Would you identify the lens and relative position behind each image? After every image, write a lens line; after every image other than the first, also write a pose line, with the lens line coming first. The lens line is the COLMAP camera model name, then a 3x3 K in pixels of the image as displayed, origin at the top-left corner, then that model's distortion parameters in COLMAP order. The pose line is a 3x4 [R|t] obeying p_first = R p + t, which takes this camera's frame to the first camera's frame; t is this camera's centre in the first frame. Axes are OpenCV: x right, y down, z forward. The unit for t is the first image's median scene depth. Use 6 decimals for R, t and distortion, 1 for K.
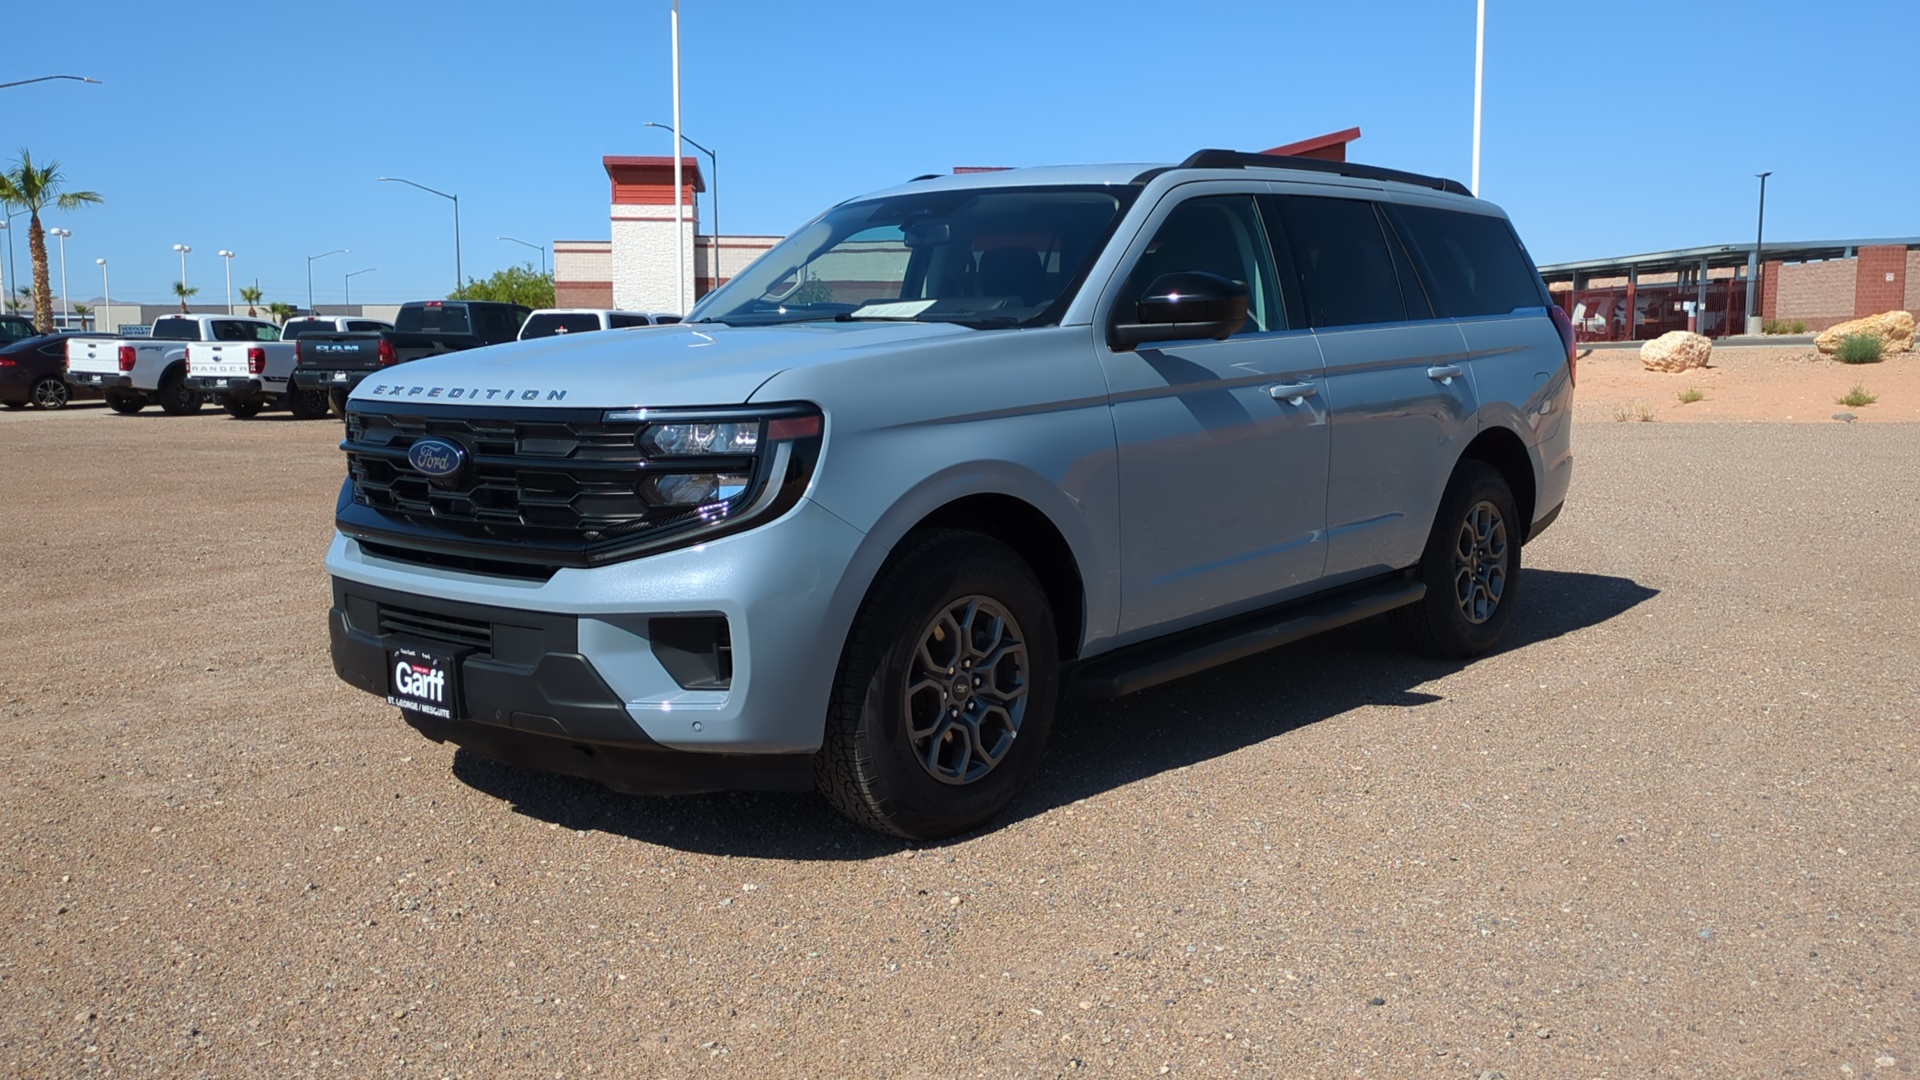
lens RADIAL K [[1637.1, 0, 966.8], [0, 1637.1, 536.1], [0, 0, 1]] dist [0.066669, -0.122965]
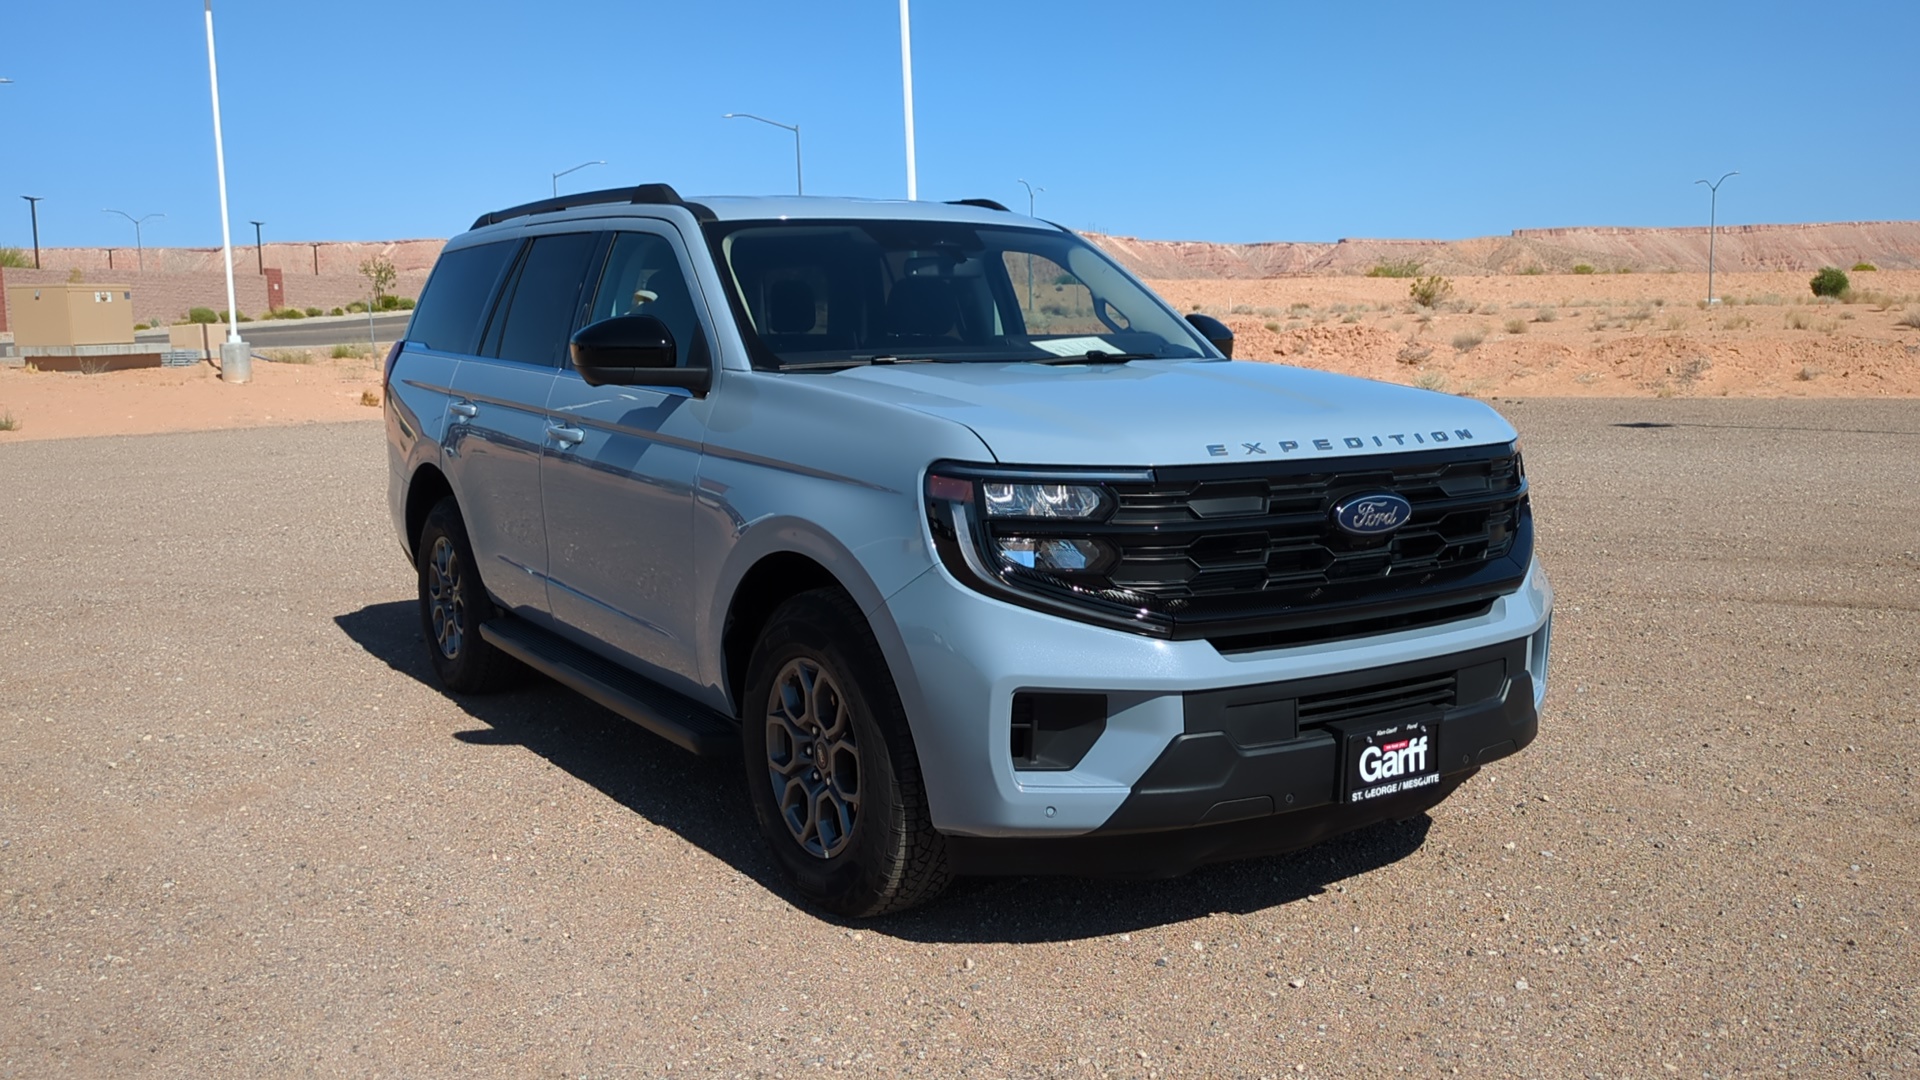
lens RADIAL K [[1648.6, 0, 973.4], [0, 1648.6, 537.3], [0, 0, 1]] dist [0.063378, -0.105858]
pose [[0.263540, -0.111846, 0.958143, -1.253688], [0.121626, 0.989182, 0.082016, -0.136160], [-0.956950, 0.094920, 0.274292, 0.957639]]
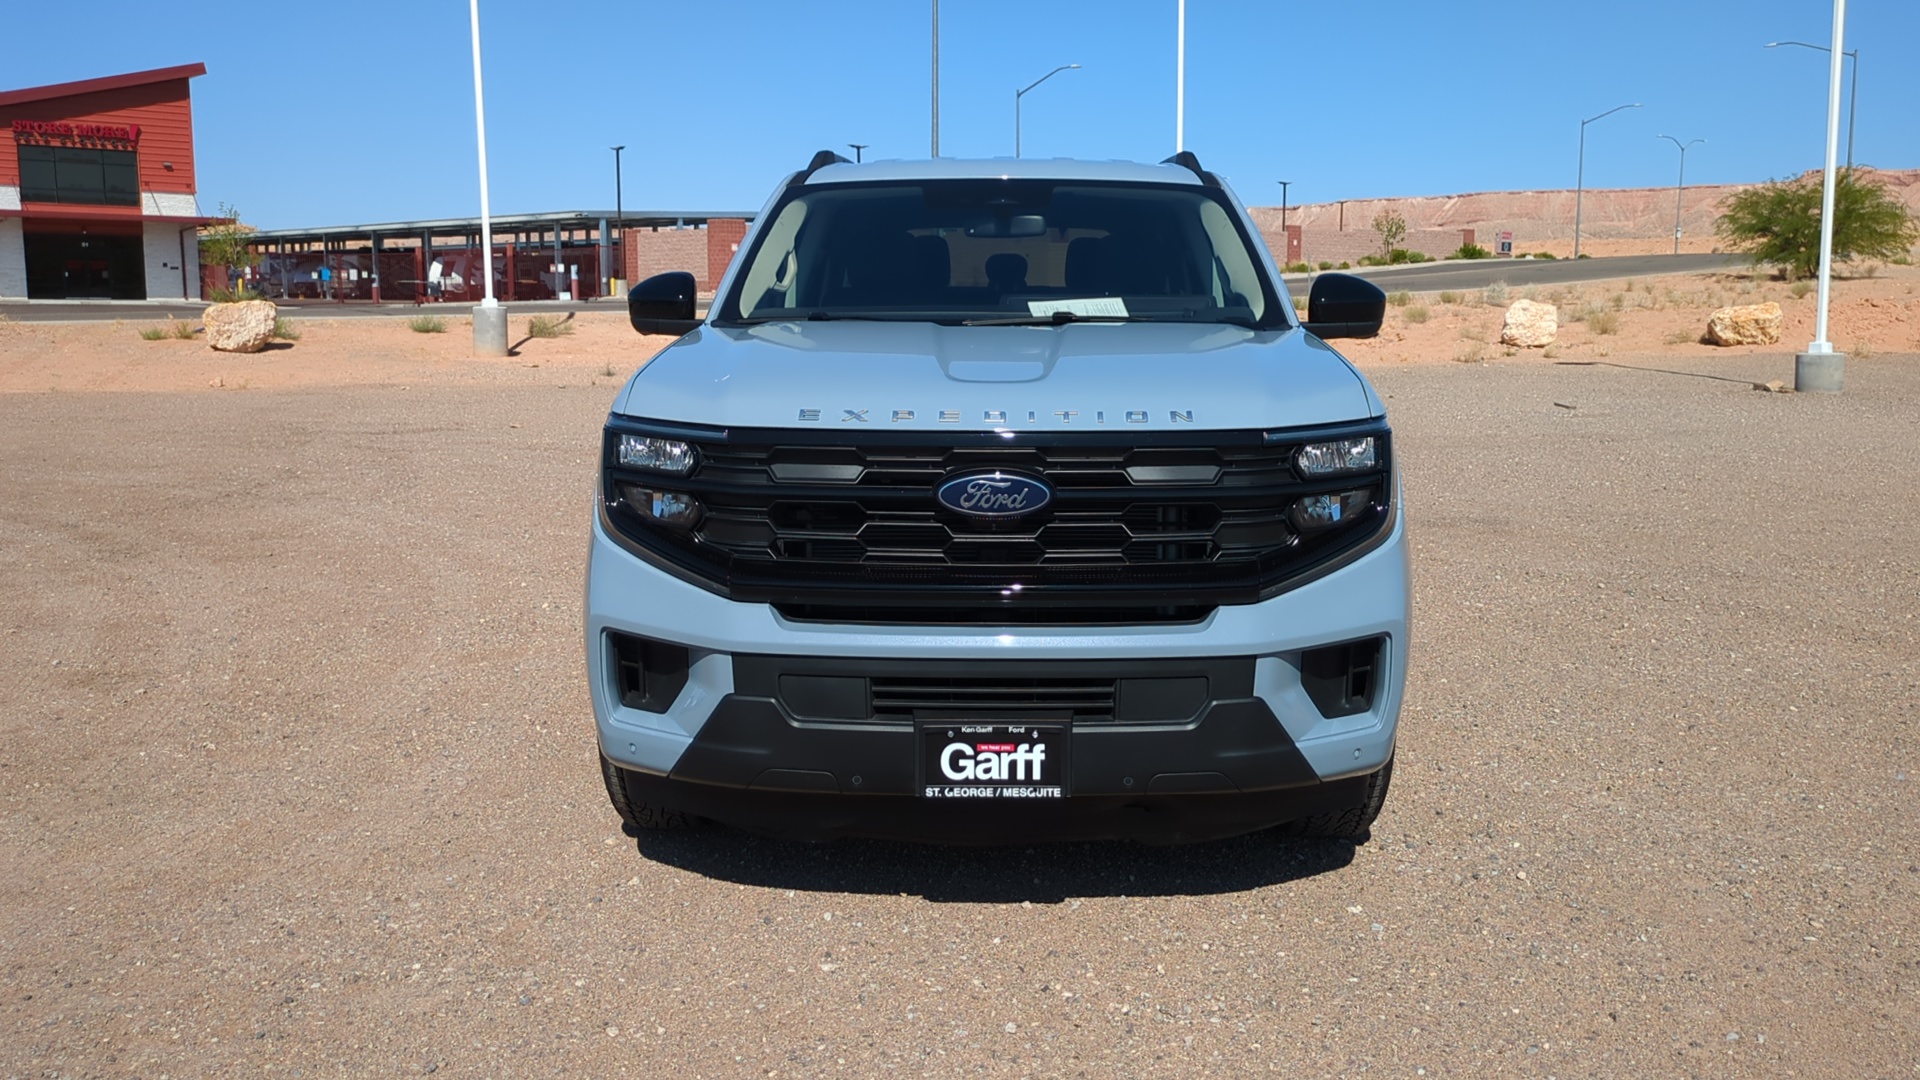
lens RADIAL K [[1648.6, 0, 973.4], [0, 1648.6, 537.3], [0, 0, 1]] dist [0.063378, -0.105858]
pose [[0.767903, -0.084777, 0.634931, -0.862142], [0.068276, 0.996389, 0.050465, -0.068697], [-0.636917, 0.004599, 0.770919, 0.356781]]
